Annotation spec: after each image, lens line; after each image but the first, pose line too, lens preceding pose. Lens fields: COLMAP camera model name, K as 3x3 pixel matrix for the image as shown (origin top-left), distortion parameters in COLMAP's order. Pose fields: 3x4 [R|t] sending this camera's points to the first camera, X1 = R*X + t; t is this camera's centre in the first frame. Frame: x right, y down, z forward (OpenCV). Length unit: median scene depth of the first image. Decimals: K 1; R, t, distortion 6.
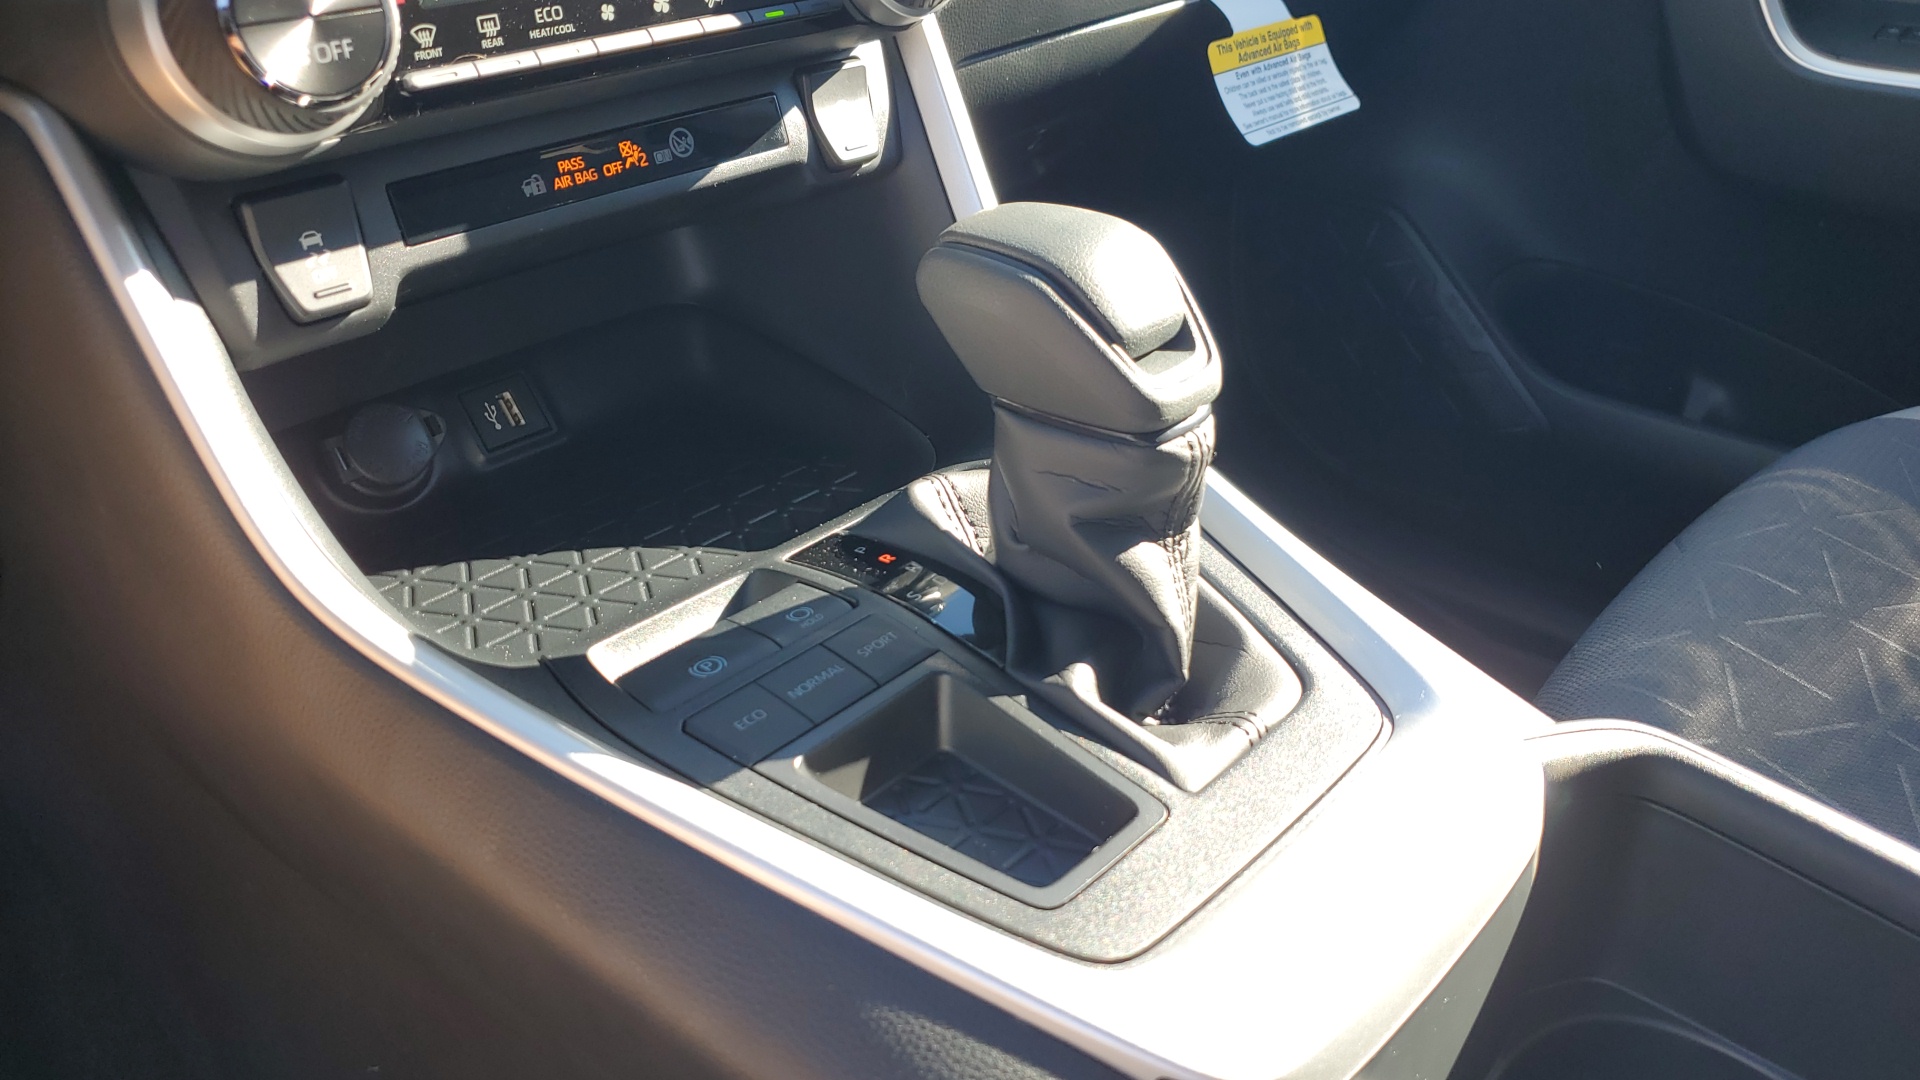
lens RADIAL K [[1511.6, 0, 961.8], [0, 1511.6, 543.5], [0, 0, 1]] dist [0.042447, -0.056392]
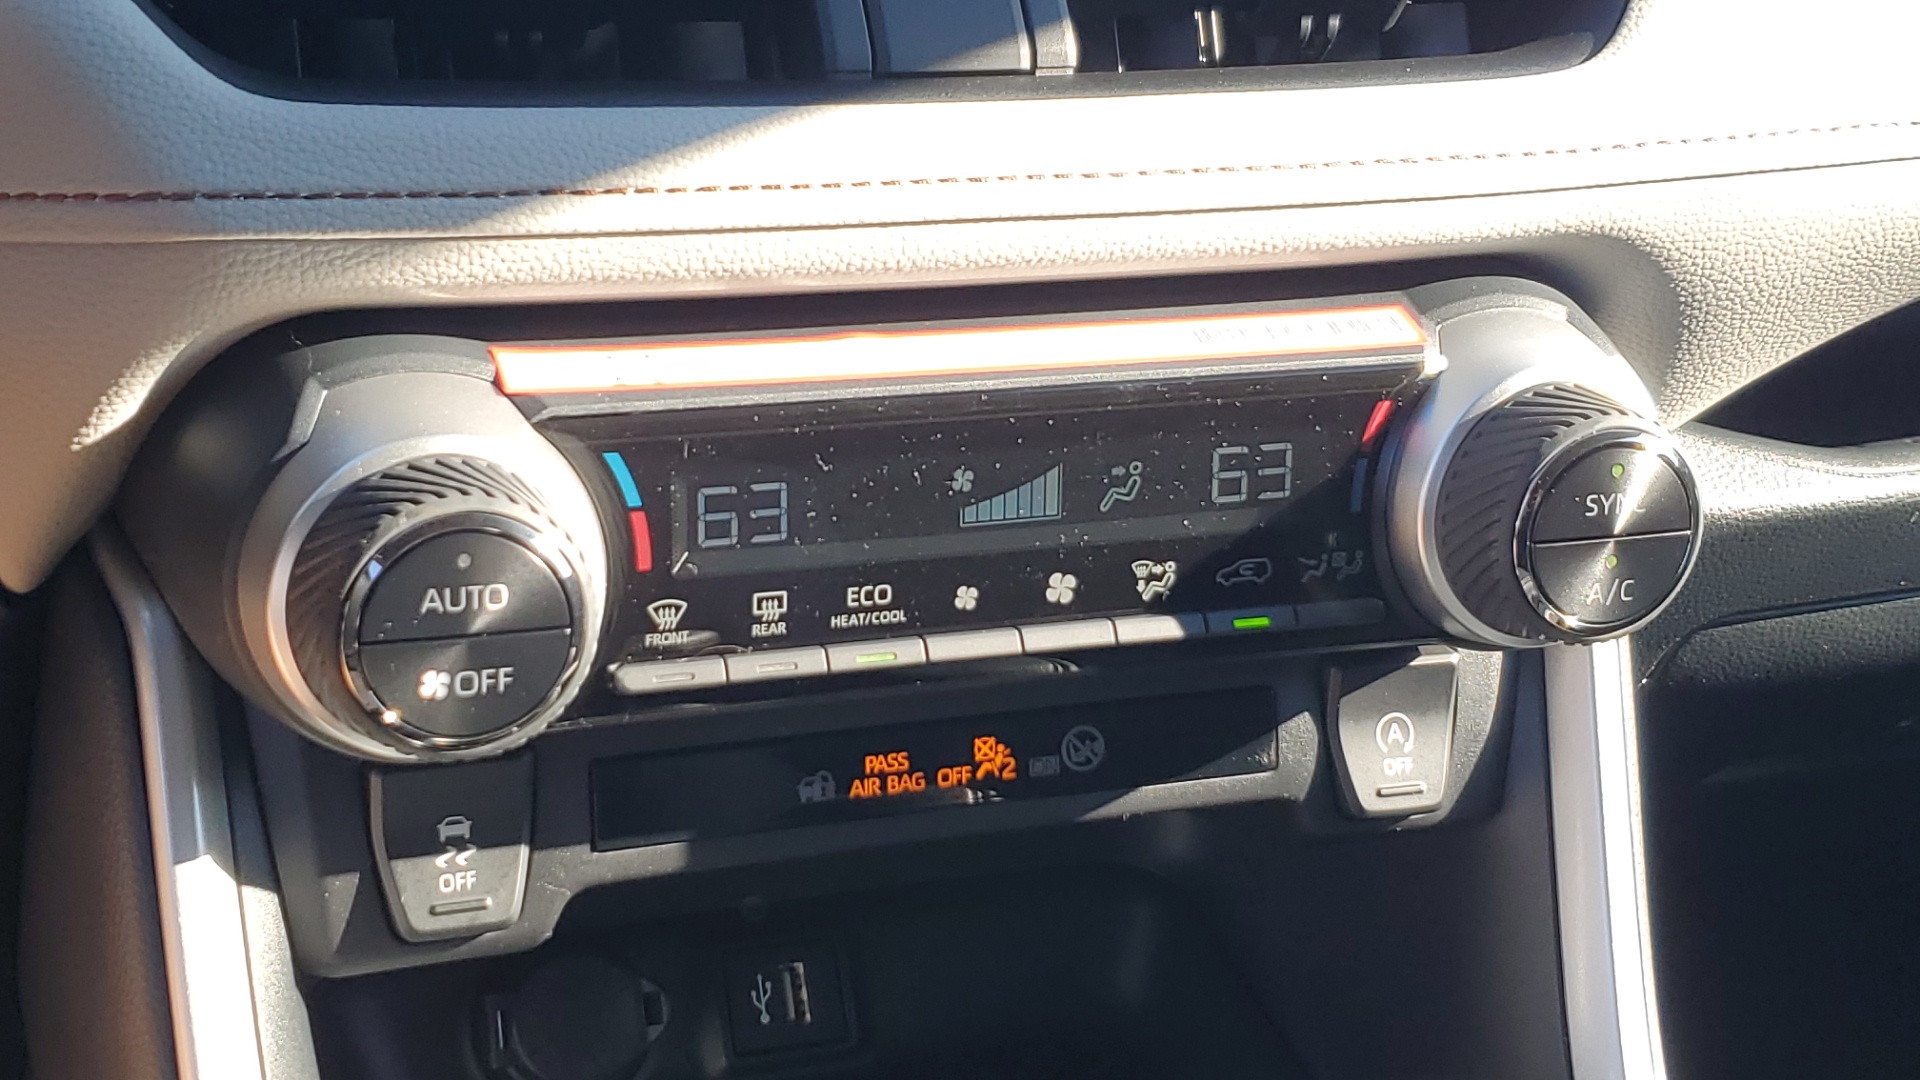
lens RADIAL K [[3041.3, 0, 981.4], [0, 3041.3, 518.7], [0, 0, 1]] dist [0.165288, 0.000000]
pose [[0.893545, 0.257119, -0.368057, 0.219397], [-0.296506, 0.953519, -0.053724, -0.287522], [0.337136, 0.157136, 0.928250, -0.185371]]
